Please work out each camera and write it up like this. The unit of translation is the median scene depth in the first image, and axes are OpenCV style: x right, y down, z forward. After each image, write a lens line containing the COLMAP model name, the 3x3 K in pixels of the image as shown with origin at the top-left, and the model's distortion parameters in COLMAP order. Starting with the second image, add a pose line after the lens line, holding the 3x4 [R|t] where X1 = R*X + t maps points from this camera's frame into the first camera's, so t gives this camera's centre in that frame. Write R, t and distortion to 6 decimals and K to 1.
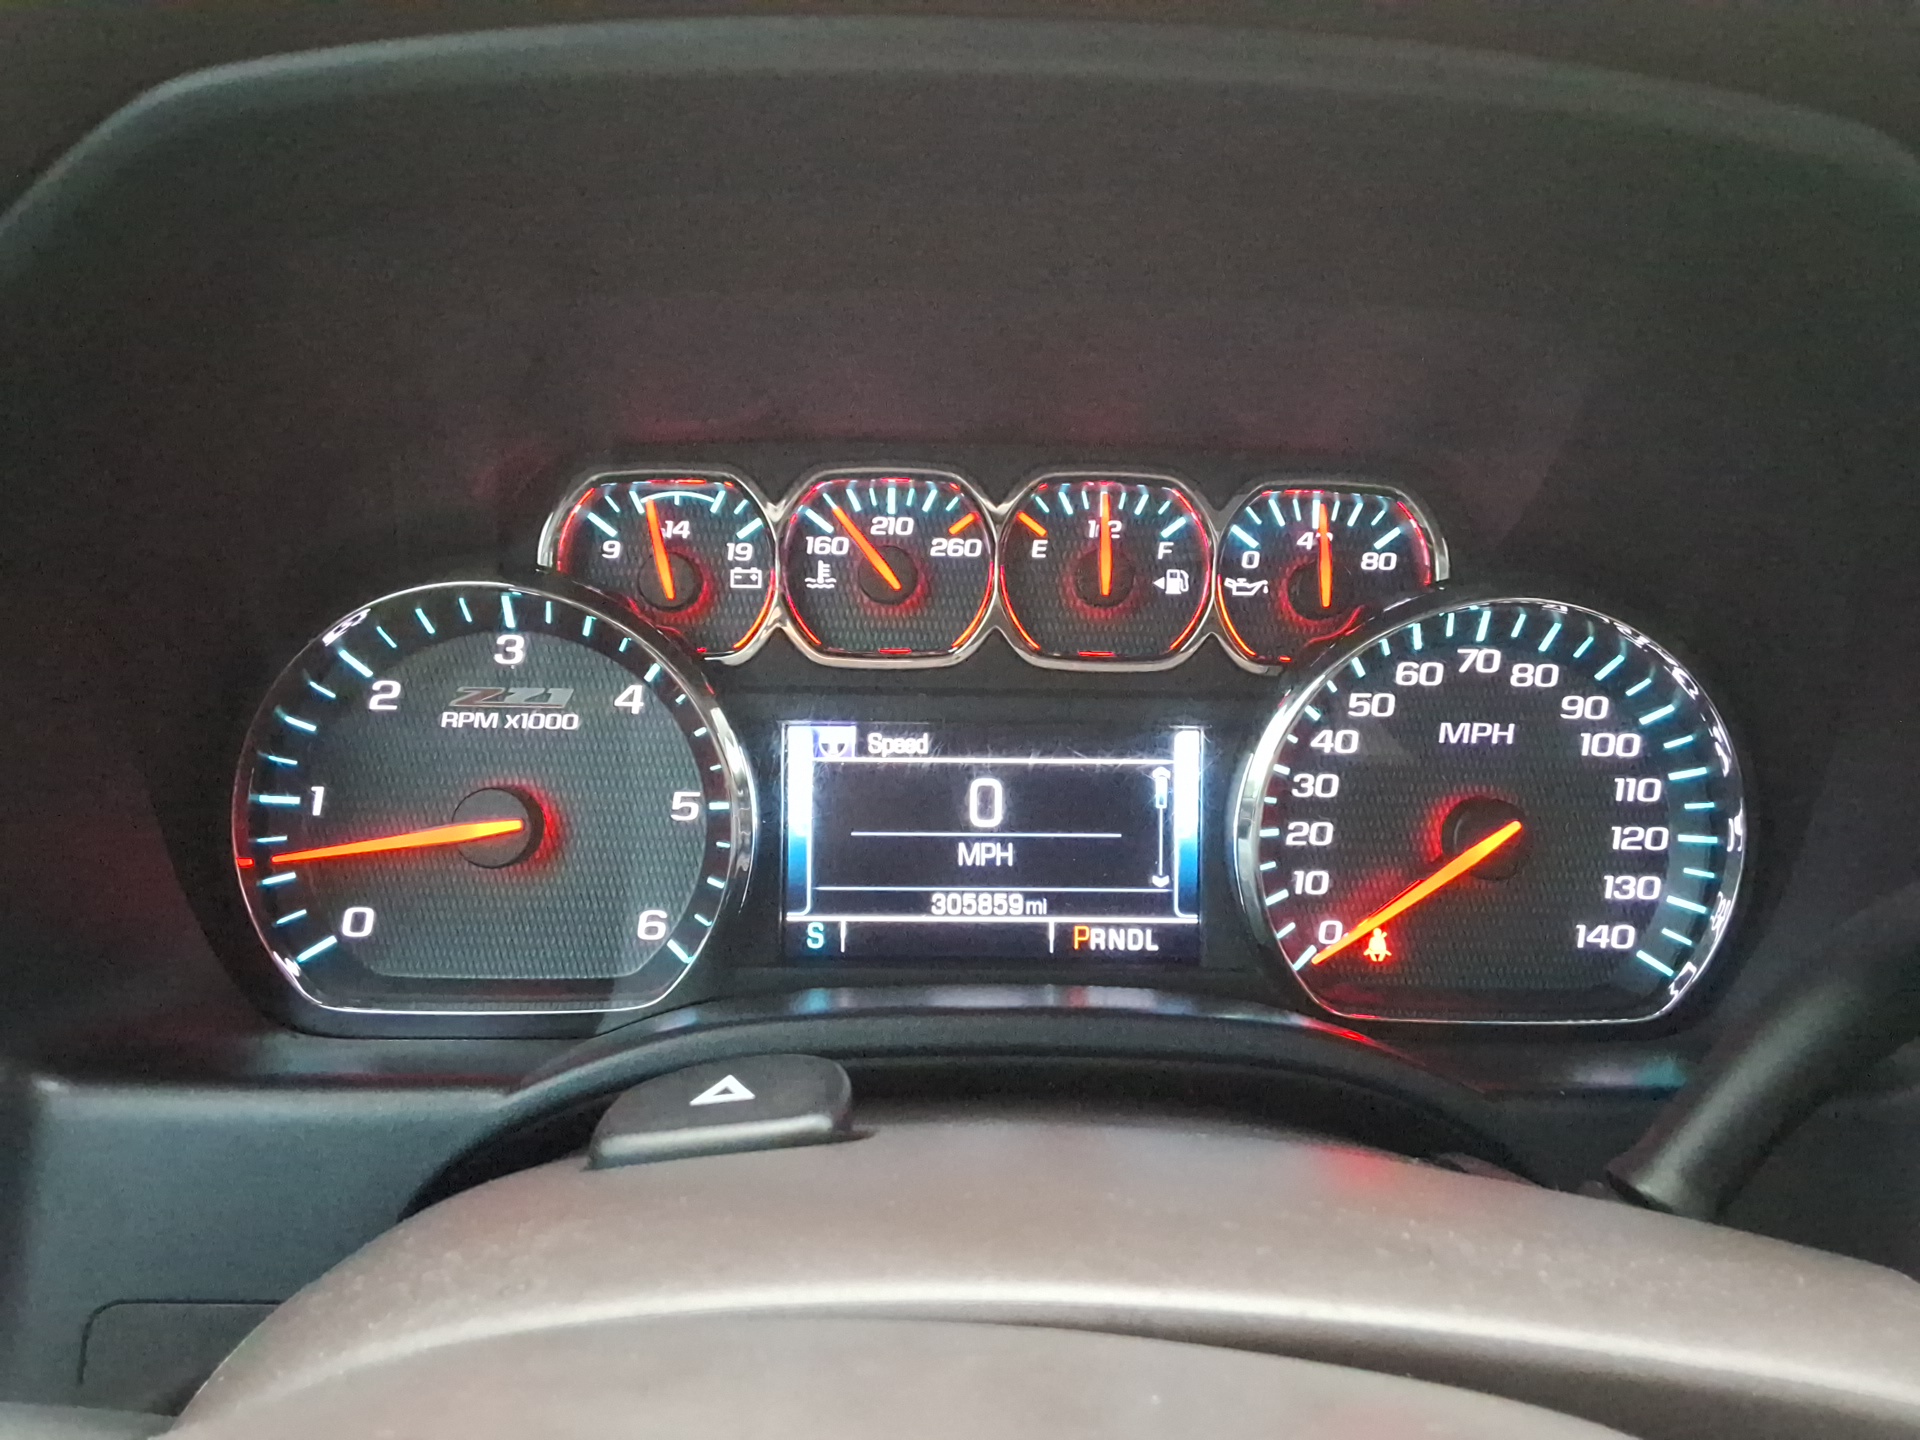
lens RADIAL K [[1555.5, 0, 984.3], [0, 1555.5, 700.2], [0, 0, 1]] dist [0.120400, -0.196829]
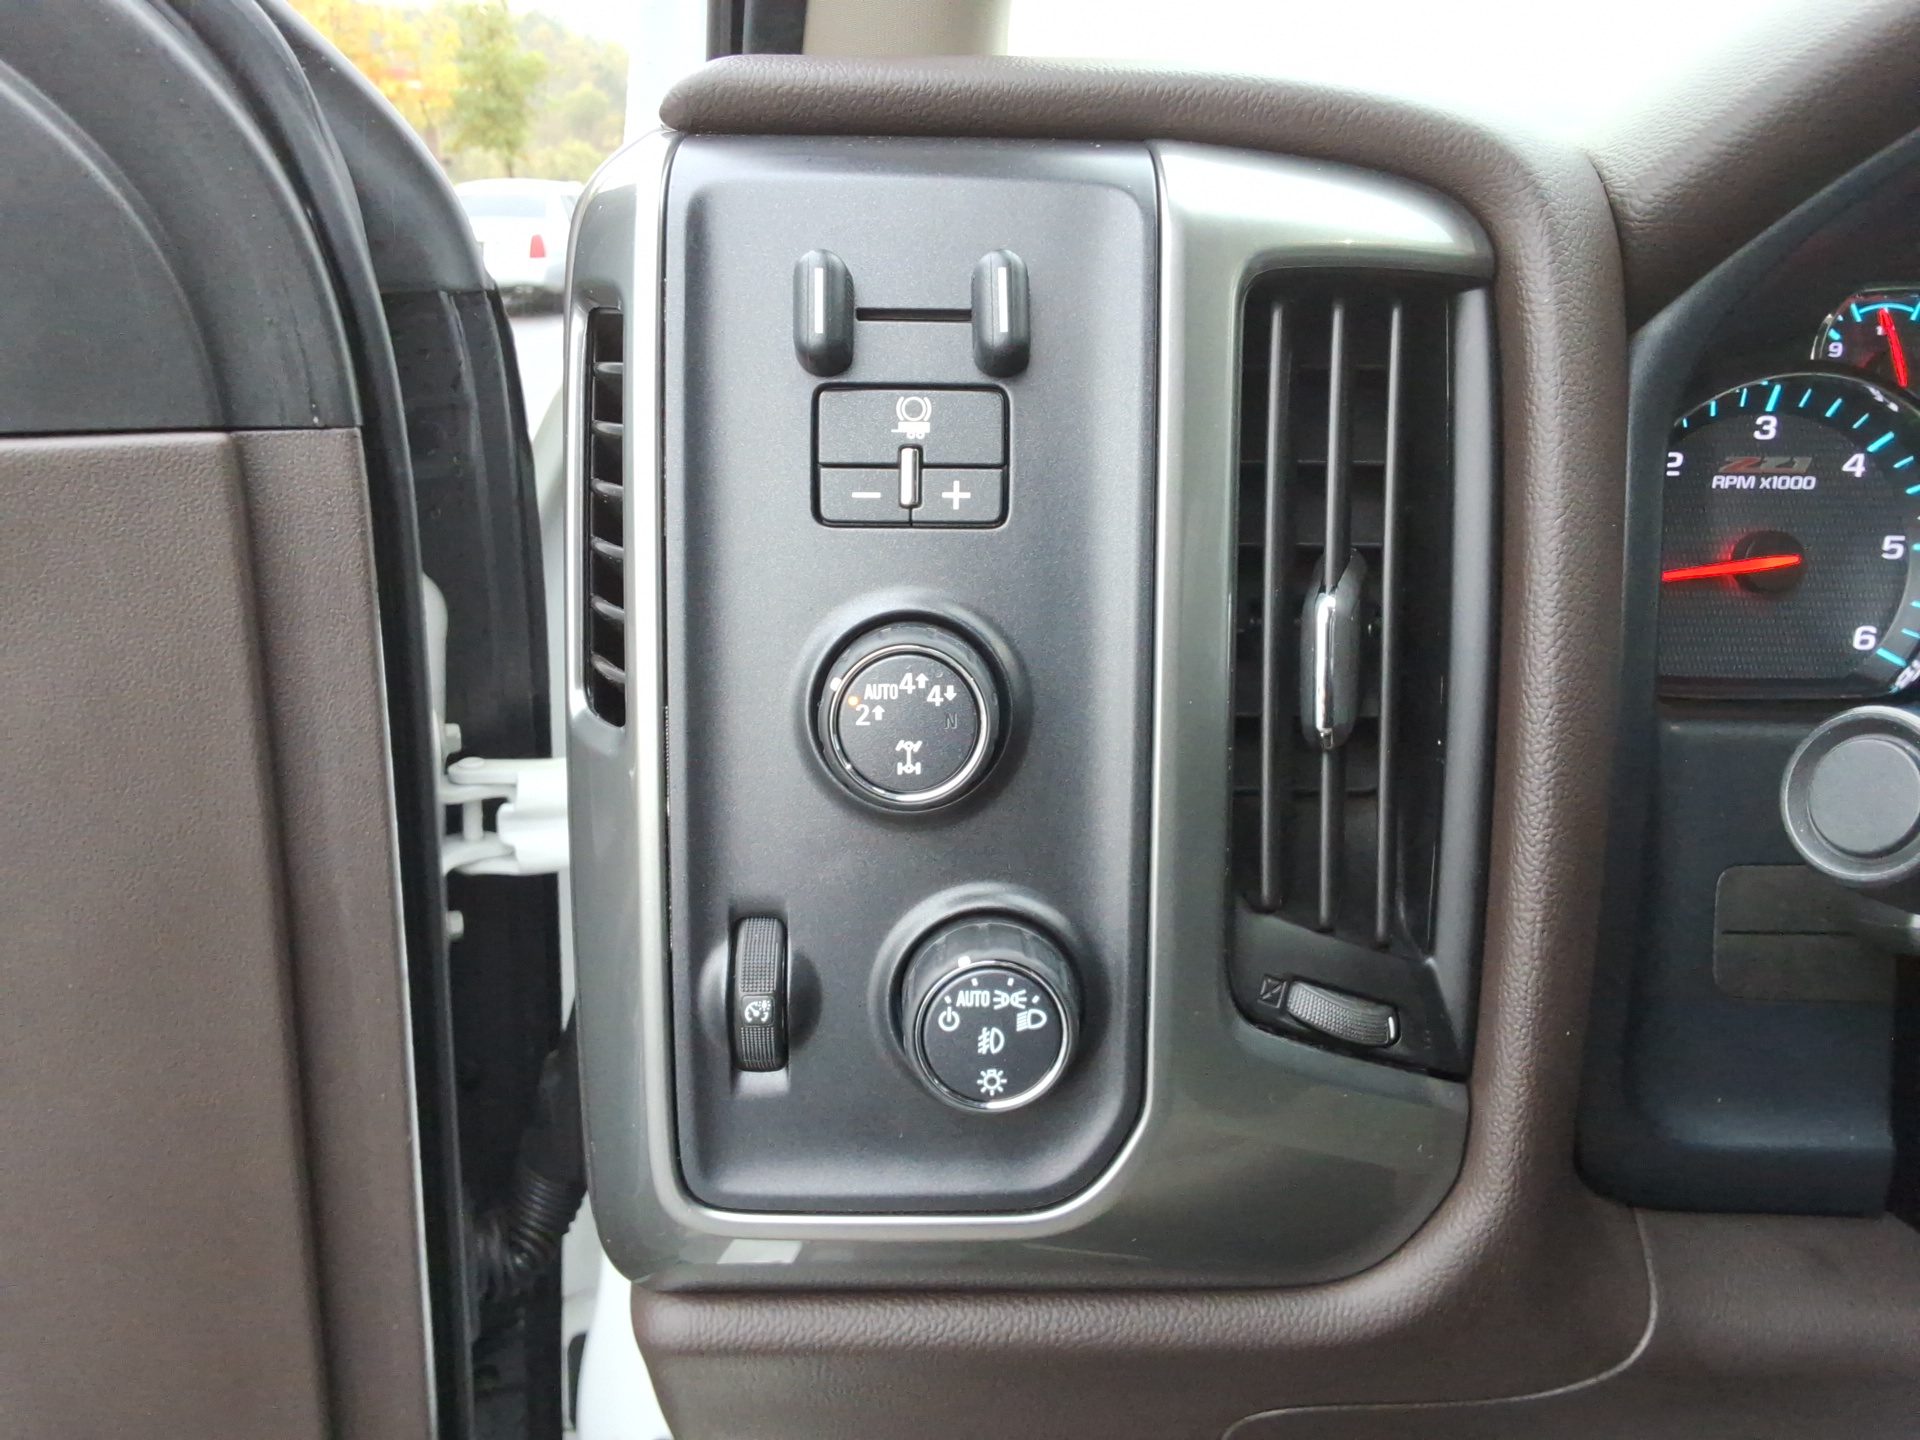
lens RADIAL K [[1533.5, 0, 978.7], [0, 1533.5, 706.5], [0, 0, 1]] dist [0.113872, -0.175712]
pose [[0.999229, -0.003618, -0.039098, -0.896336], [0.007200, 0.995744, 0.091875, 0.073910], [0.038600, -0.092086, 0.995003, -0.338816]]
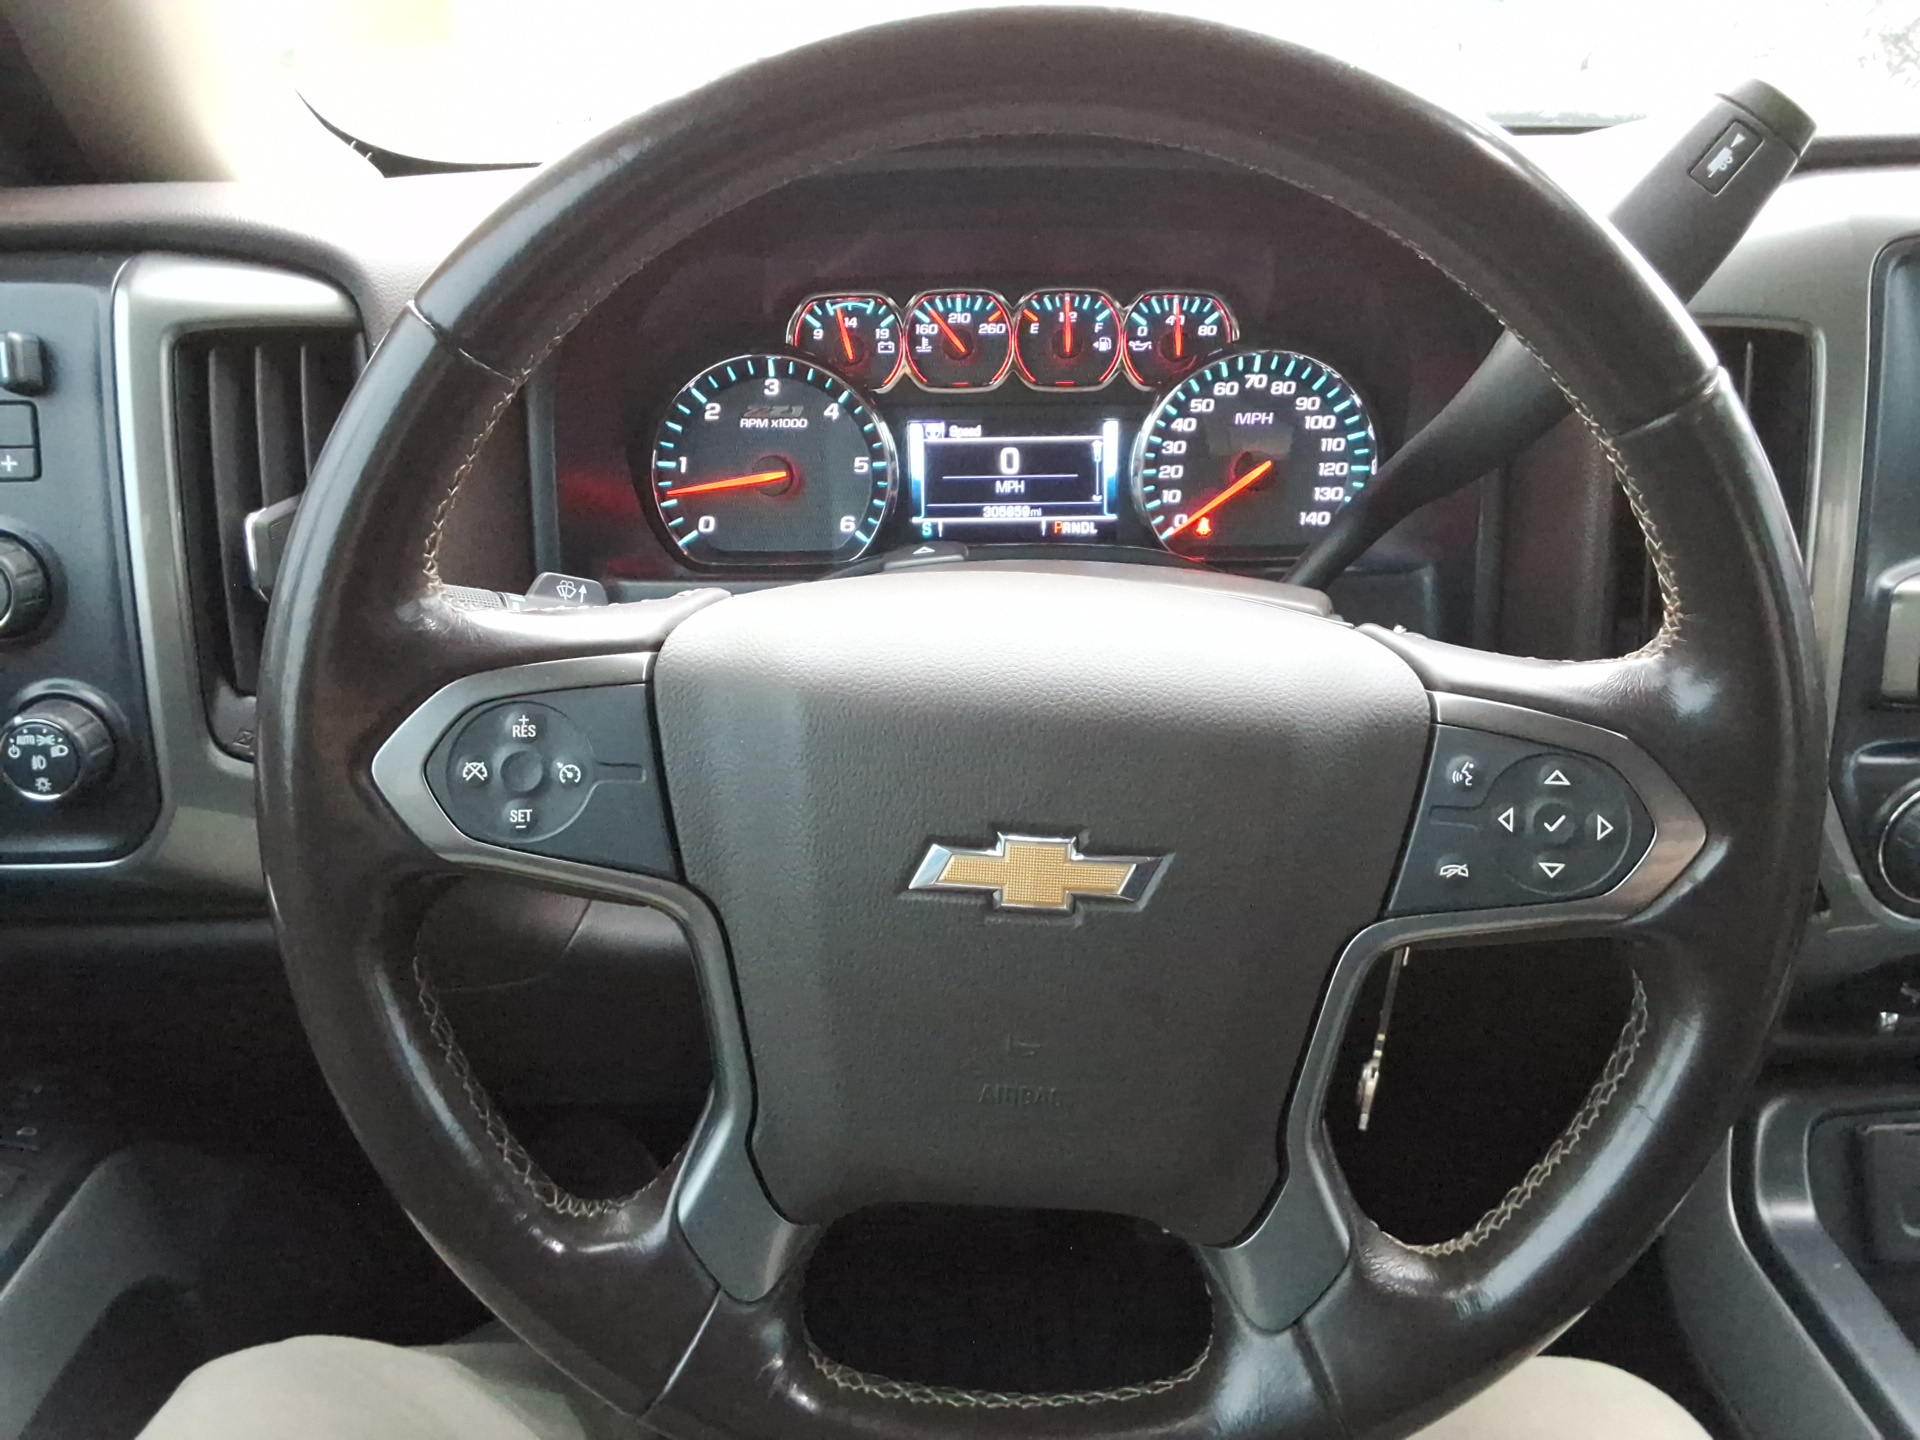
lens RADIAL K [[1533.5, 0, 978.7], [0, 1533.5, 706.5], [0, 0, 1]] dist [0.113872, -0.175712]
pose [[0.999738, -0.022876, -0.001198, -0.043839], [0.022720, 0.983562, 0.179137, 0.021568], [-0.002920, -0.179117, 0.983823, -1.002905]]
